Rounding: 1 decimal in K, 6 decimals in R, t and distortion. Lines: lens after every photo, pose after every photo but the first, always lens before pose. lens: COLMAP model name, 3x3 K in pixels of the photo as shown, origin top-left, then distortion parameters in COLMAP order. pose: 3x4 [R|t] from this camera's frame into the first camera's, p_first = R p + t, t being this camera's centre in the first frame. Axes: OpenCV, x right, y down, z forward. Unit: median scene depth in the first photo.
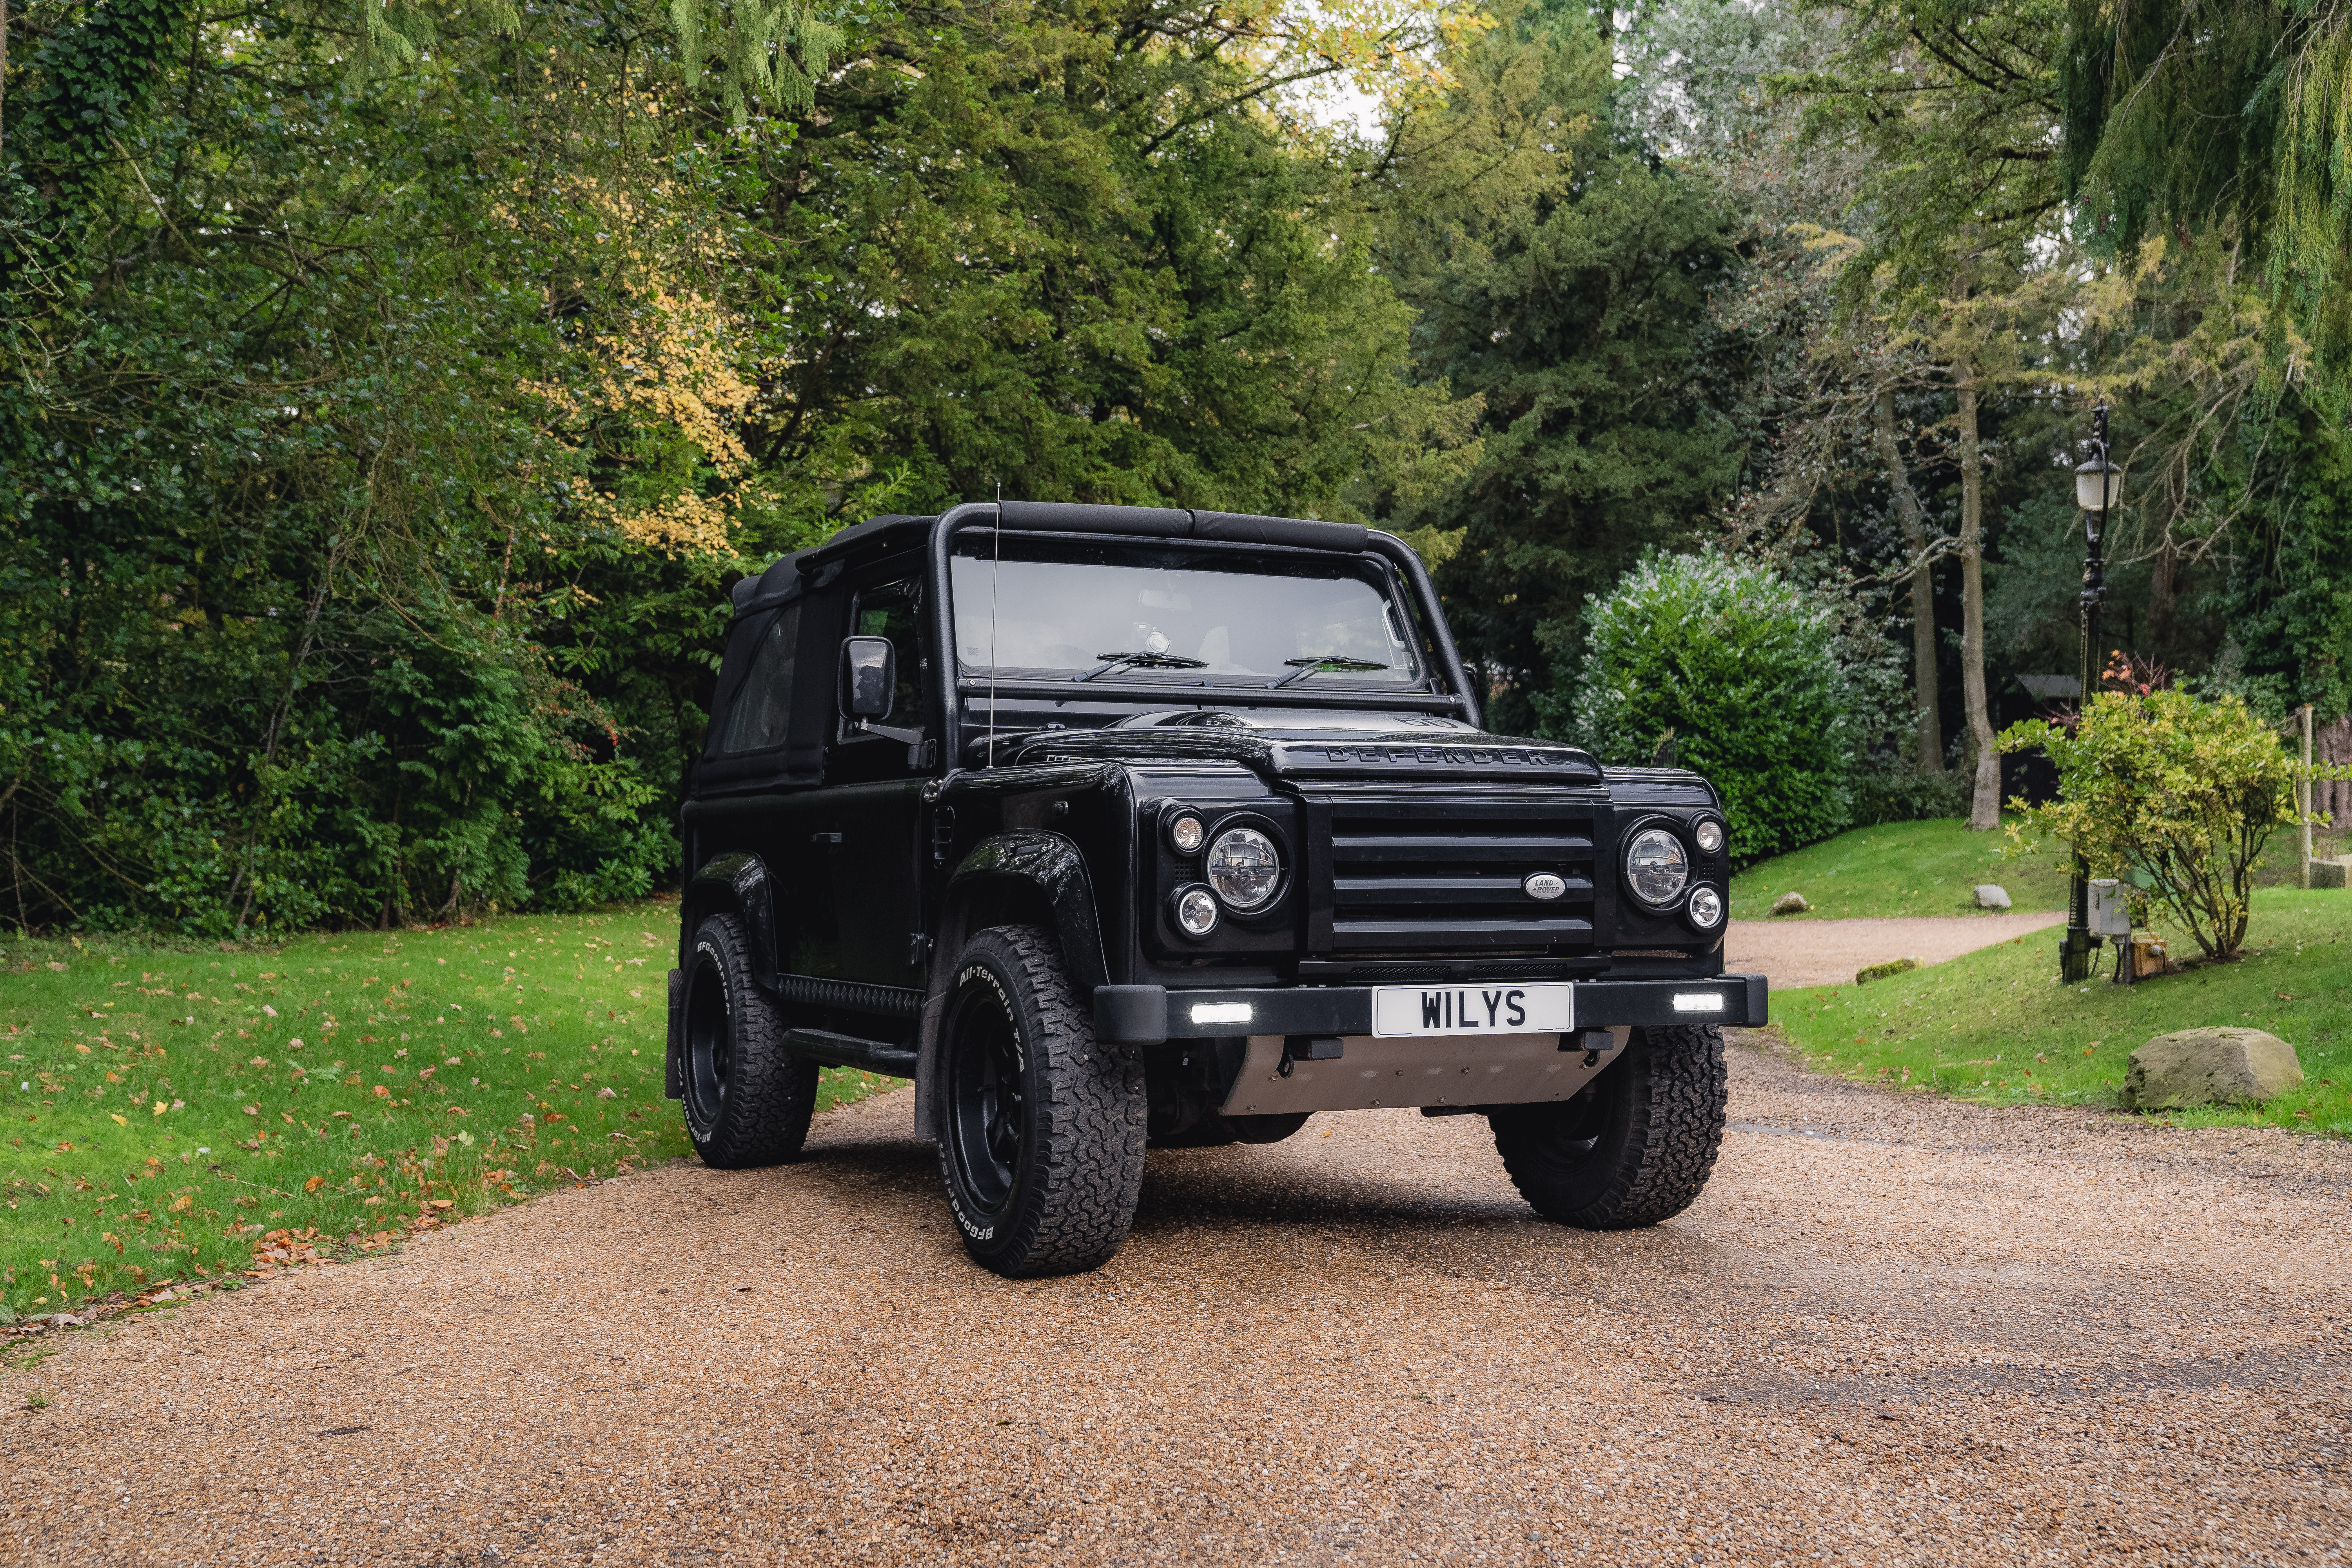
lens RADIAL K [[2489.8, 0, 1152.4], [0, 2489.8, 773.6], [0, 0, 1]] dist [0.011708, 0.000000]
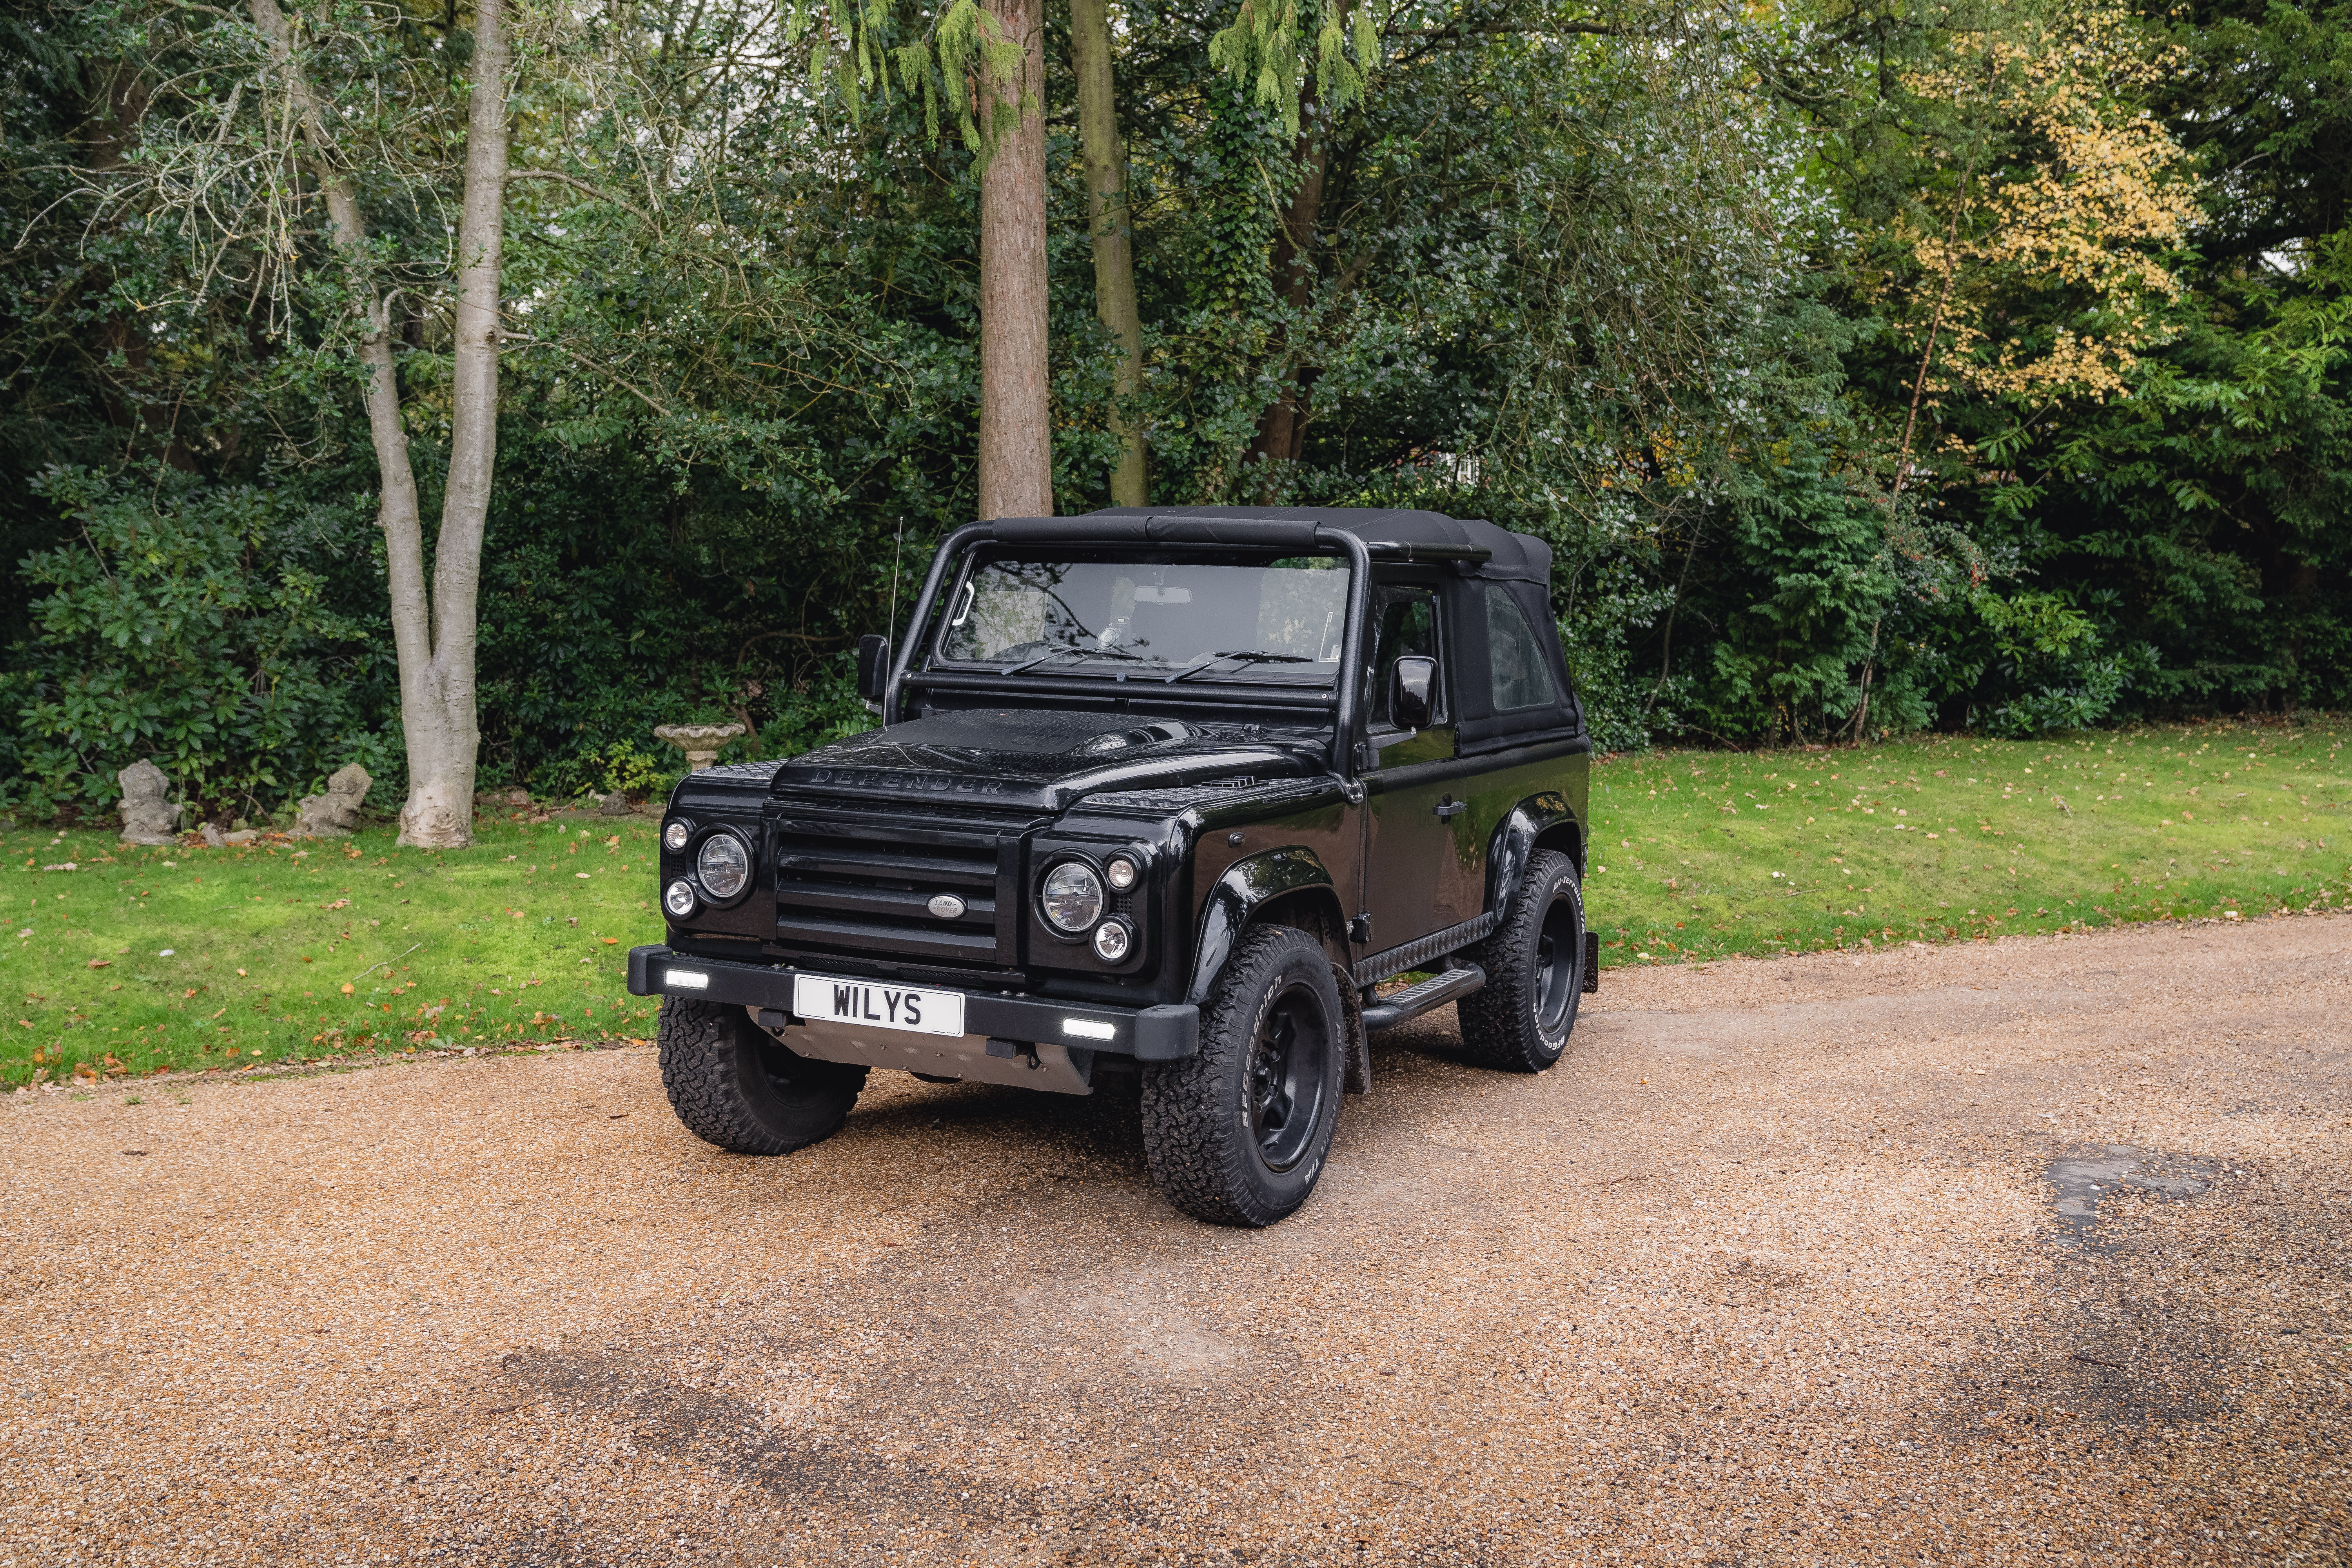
lens RADIAL K [[2227.3, 0, 1169.6], [0, 2227.3, 726.7], [0, 0, 1]] dist [0.057818, 0.000000]
pose [[0.628225, 0.063038, -0.775474, 0.526950], [0.007351, 0.996187, 0.086934, -0.064880], [0.777997, -0.060314, 0.625366, 0.237062]]
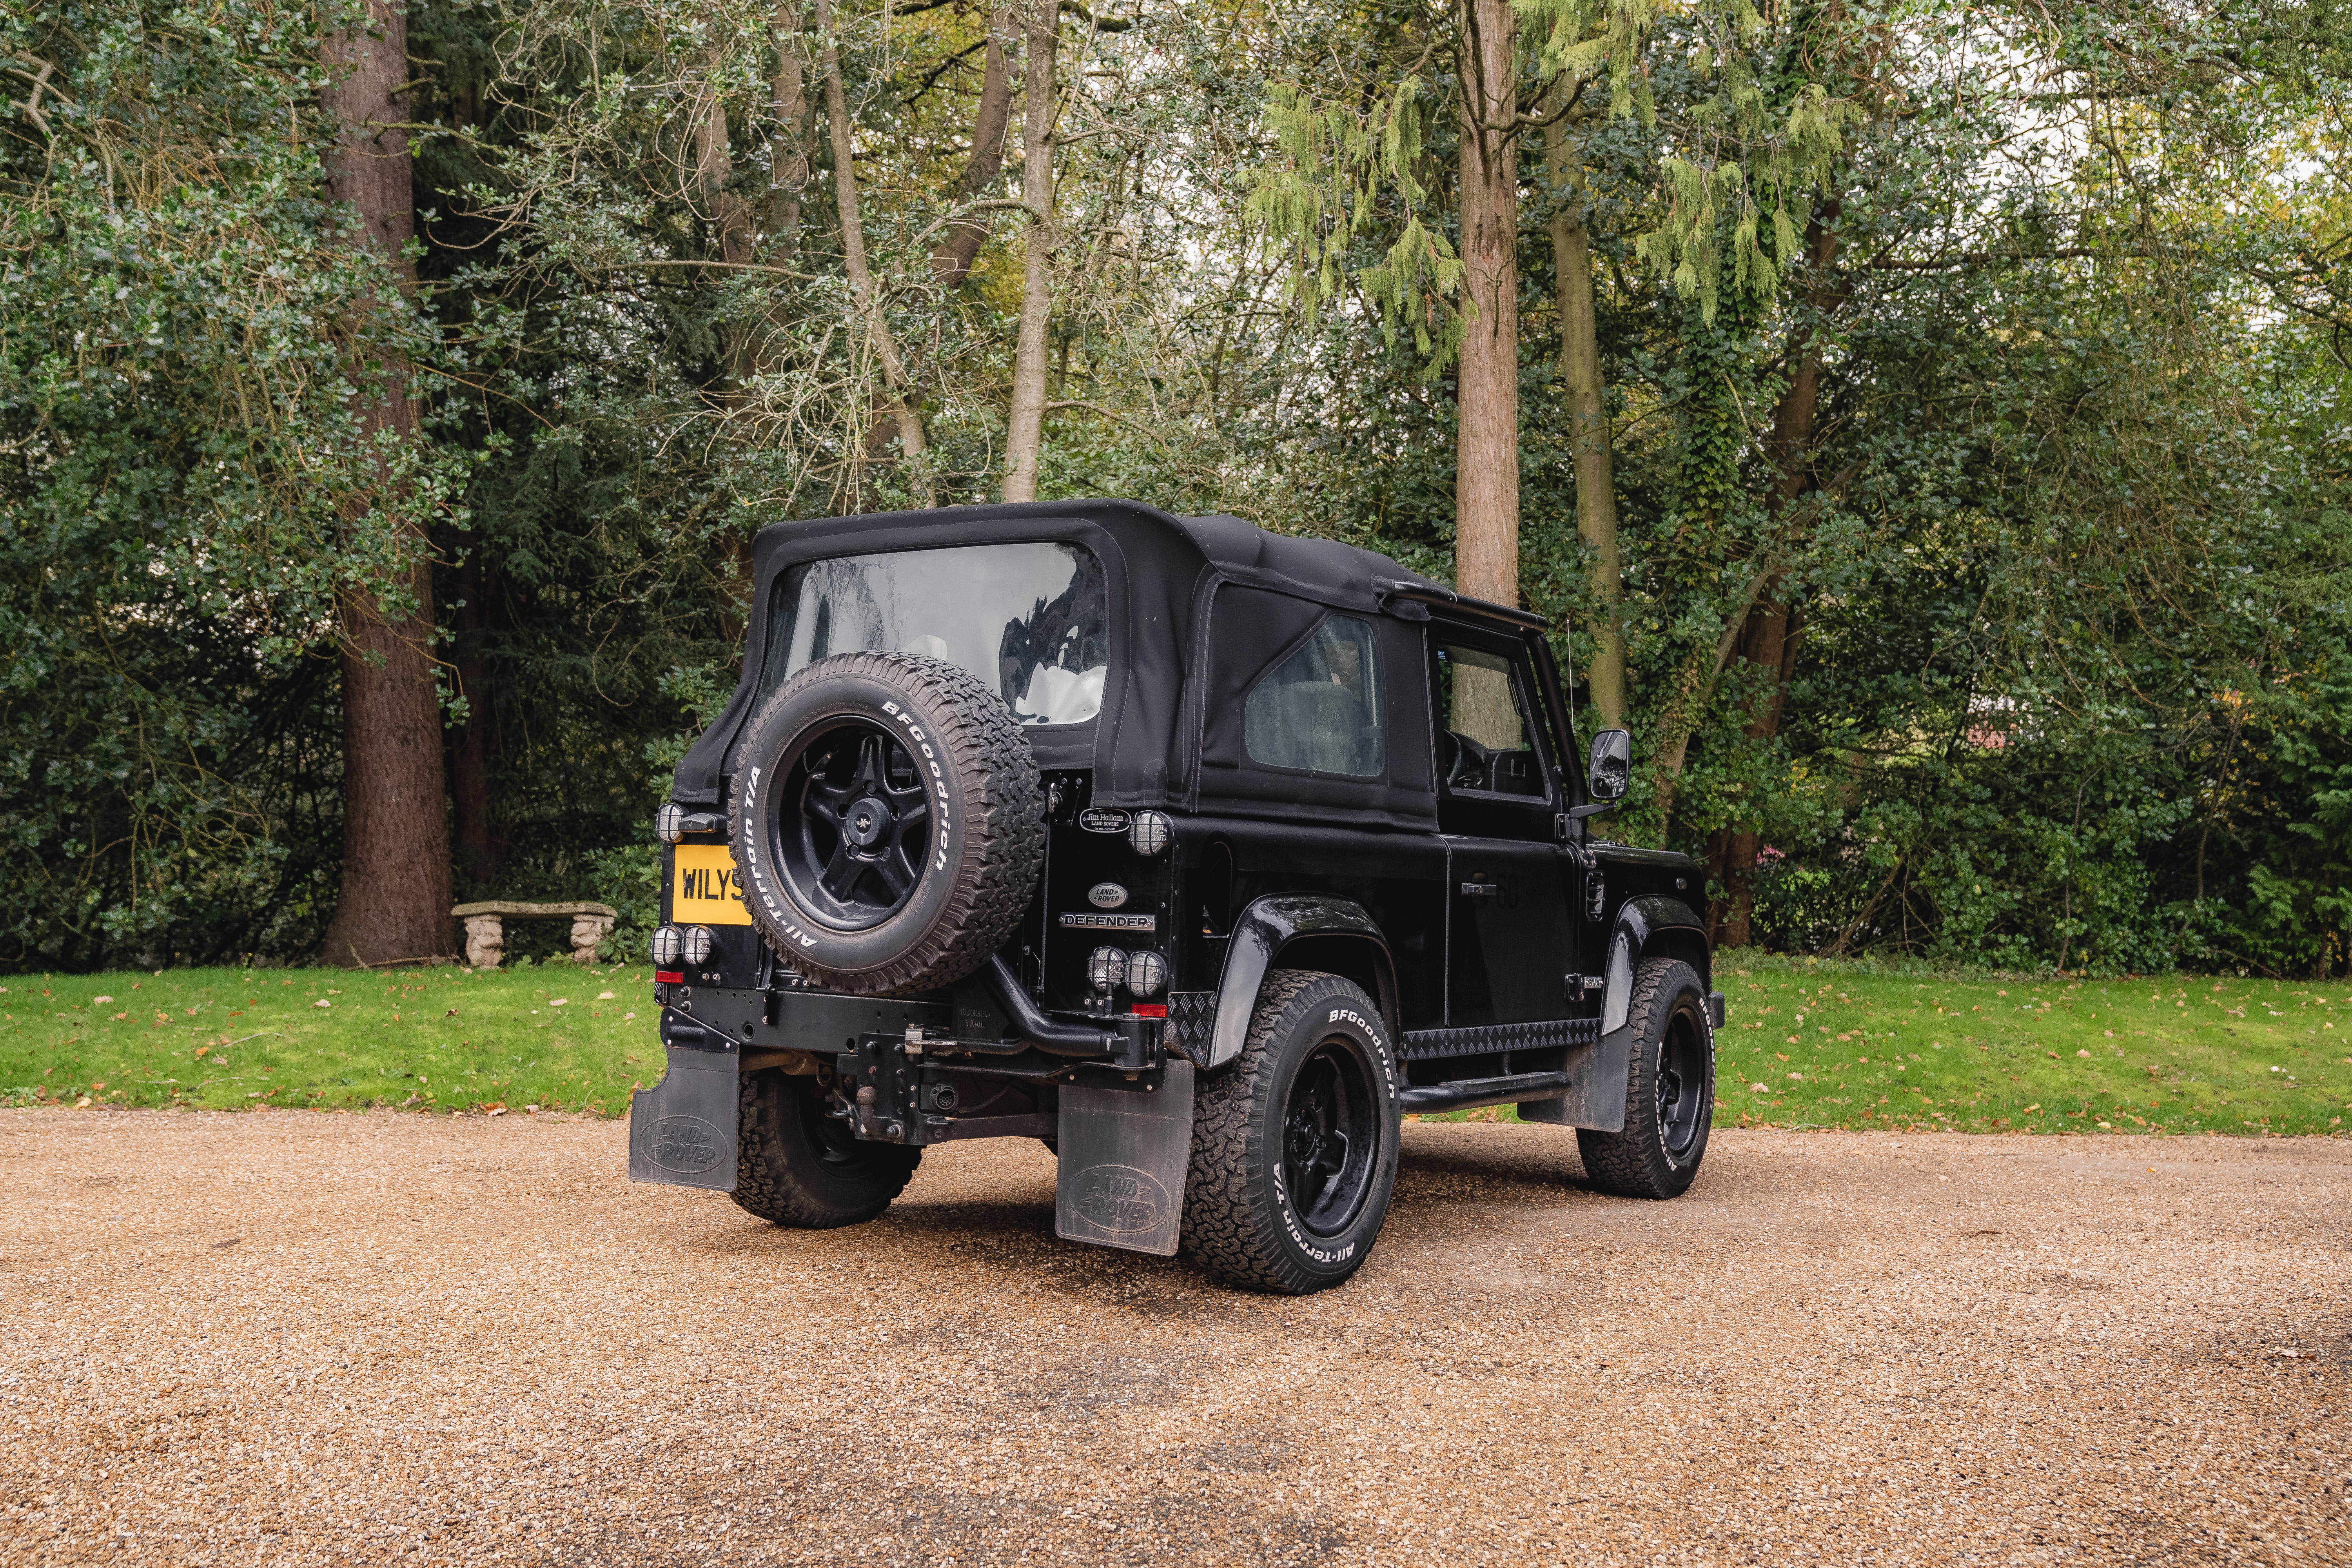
lens RADIAL K [[2250.1, 0, 1190.4], [0, 2250.1, 715.0], [0, 0, 1]] dist [0.068722, 0.000000]
pose [[0.426841, -0.042207, -0.903341, 0.638483], [-0.004266, 0.998805, -0.048683, -0.003638], [0.904317, 0.024633, 0.426151, 0.221251]]
